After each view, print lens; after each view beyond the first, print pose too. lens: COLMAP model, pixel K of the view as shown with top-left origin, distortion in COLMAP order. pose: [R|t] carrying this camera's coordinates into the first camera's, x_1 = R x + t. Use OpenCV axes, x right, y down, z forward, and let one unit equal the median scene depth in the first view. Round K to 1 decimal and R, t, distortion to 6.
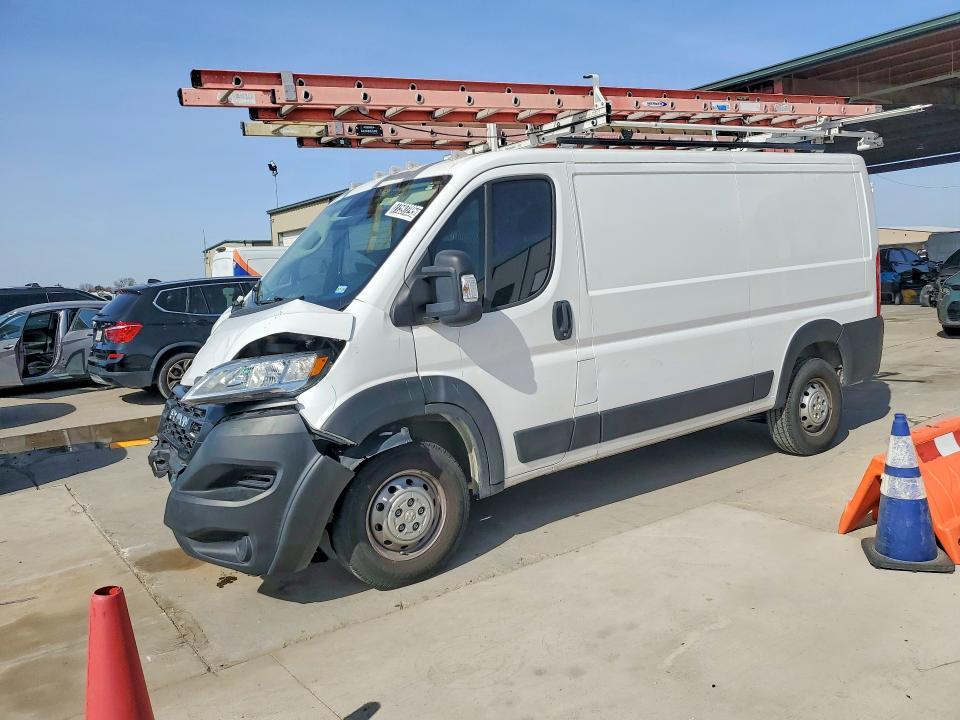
lens RADIAL K [[740.1, 0, 479.7], [0, 740.1, 357.0], [0, 0, 1]] dist [0.027245, -0.023190]
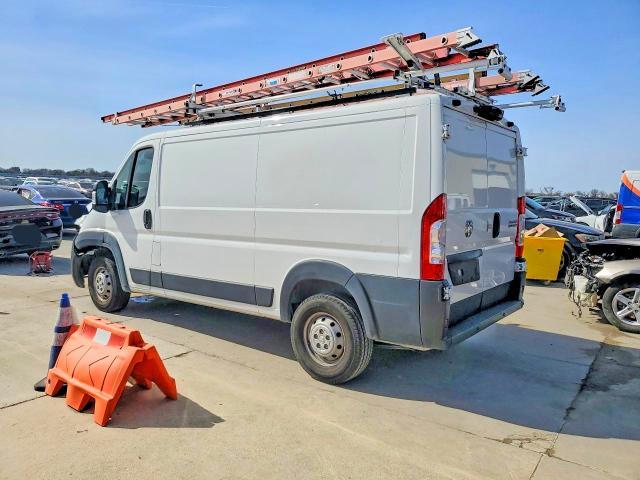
lens RADIAL K [[493.4, 0, 321.7], [0, 493.4, 241.6], [0, 0, 1]] dist [0.027245, -0.023190]
pose [[0.314676, 0.161361, -0.935383, 1.431134], [-0.149824, 0.981535, 0.118920, -0.206723], [0.937300, 0.102722, 0.333041, 0.957337]]
